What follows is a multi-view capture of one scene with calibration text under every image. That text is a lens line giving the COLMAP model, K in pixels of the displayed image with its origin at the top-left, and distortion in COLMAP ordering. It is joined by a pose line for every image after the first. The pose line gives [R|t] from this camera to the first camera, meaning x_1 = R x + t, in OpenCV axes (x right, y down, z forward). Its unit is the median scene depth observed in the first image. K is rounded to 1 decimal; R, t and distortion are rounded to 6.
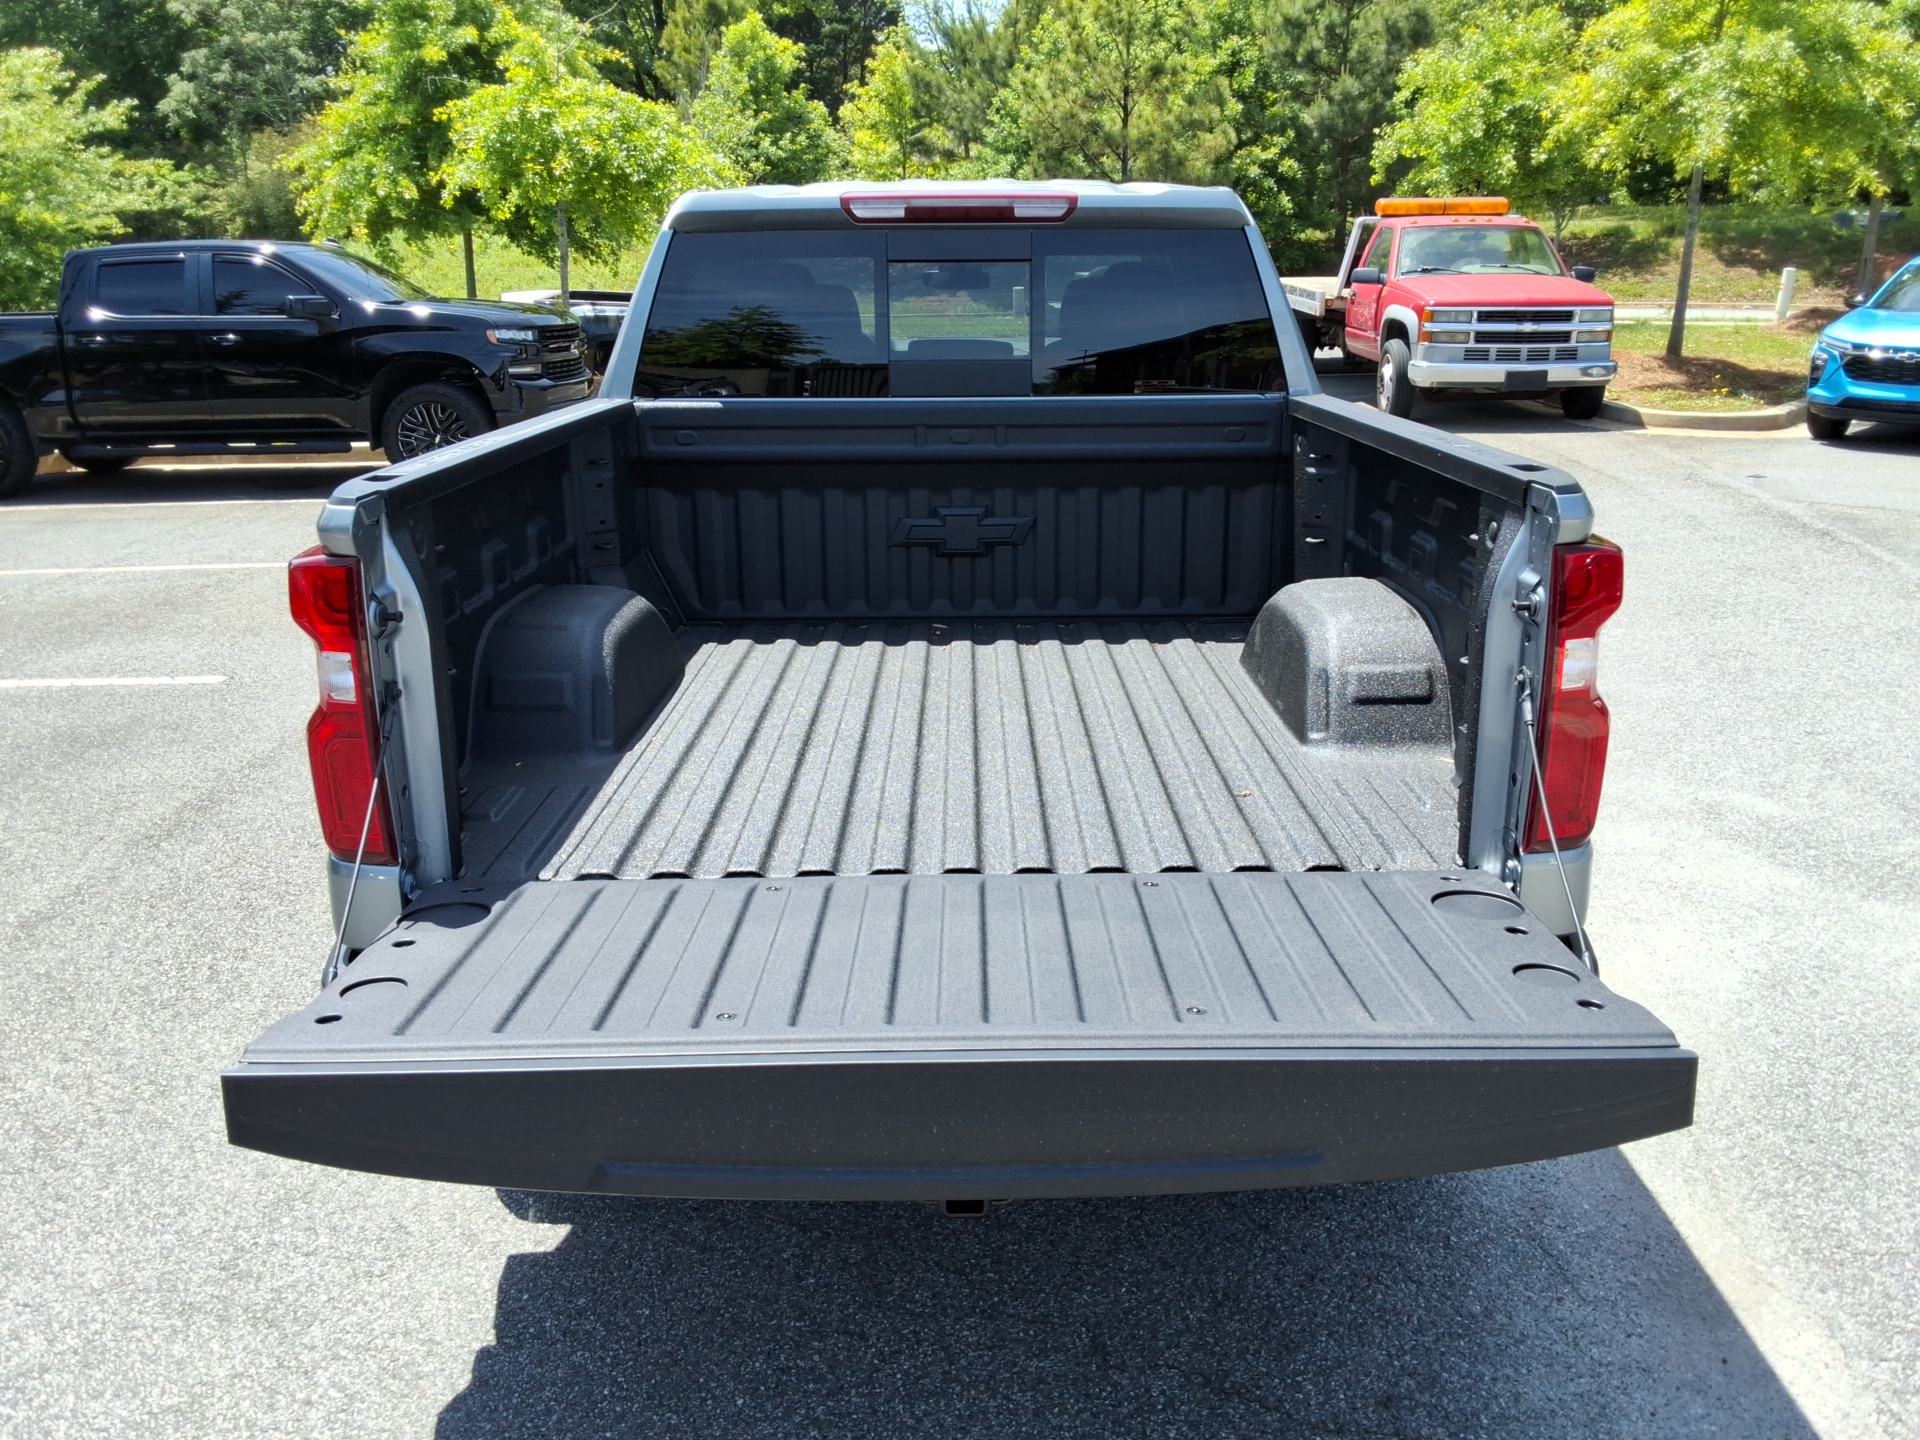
lens RADIAL K [[1545.8, 0, 978.0], [0, 1545.8, 715.2], [0, 0, 1]] dist [0.096714, -0.144862]
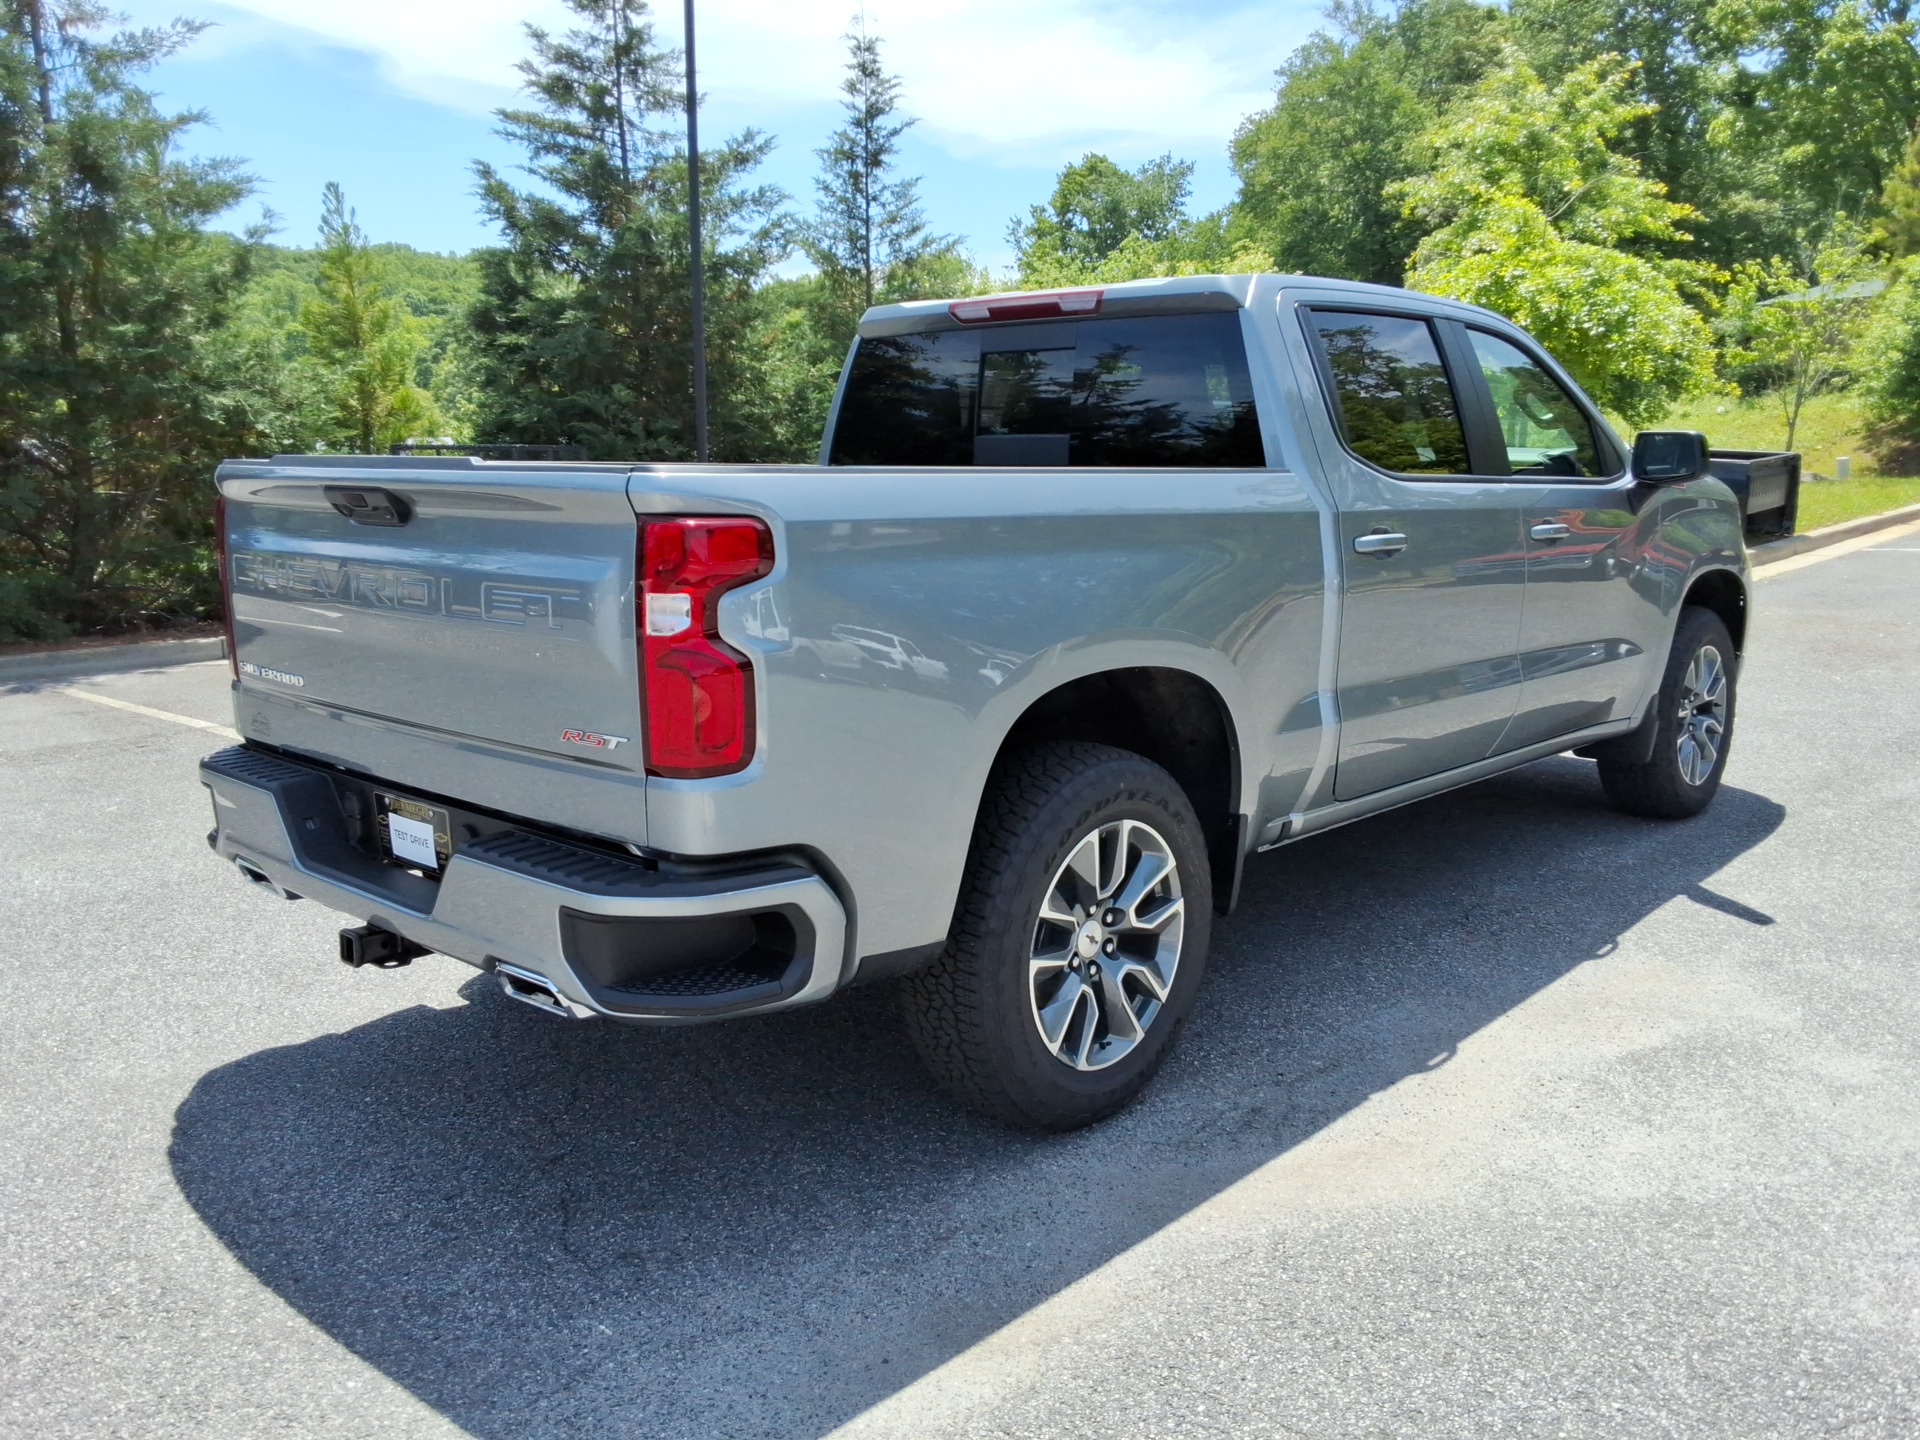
lens RADIAL K [[1545.8, 0, 955.4], [0, 1545.8, 715.7], [0, 0, 1]] dist [0.096714, -0.144862]
pose [[0.731148, 0.121328, -0.671344, 0.207661], [-0.192096, 0.980856, -0.031944, 0.006038], [0.654616, 0.152318, 0.740457, 0.042022]]
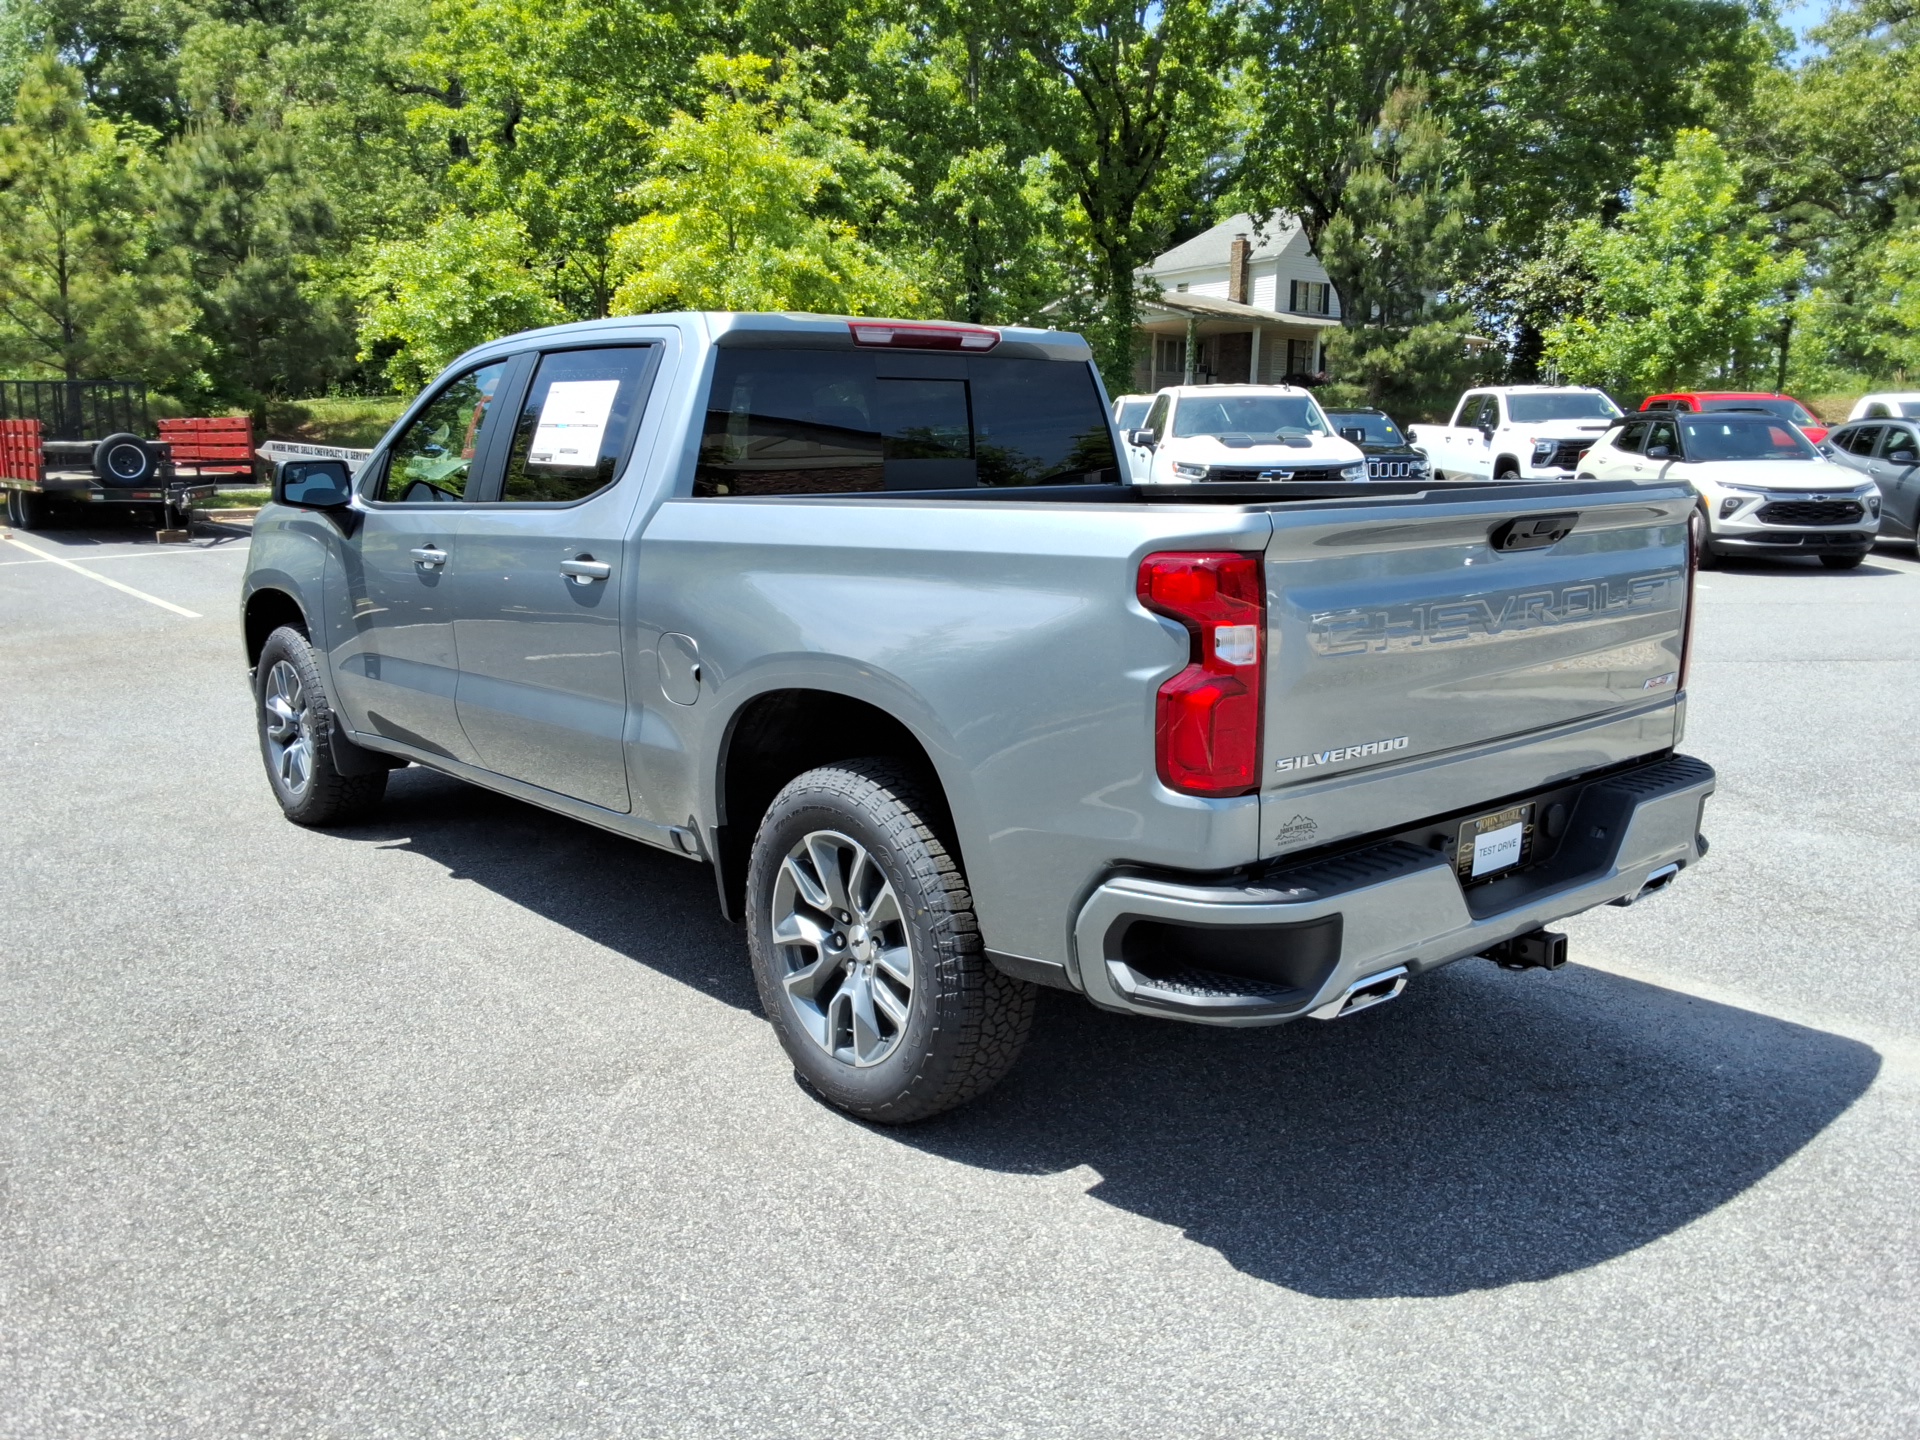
lens RADIAL K [[1545.8, 0, 967.5], [0, 1545.8, 713.6], [0, 0, 1]] dist [0.096714, -0.144862]
pose [[0.763418, -0.112169, 0.636091, -0.215294], [0.184526, 0.981637, -0.048359, 0.008106], [-0.618986, 0.154294, 0.770097, 0.024479]]
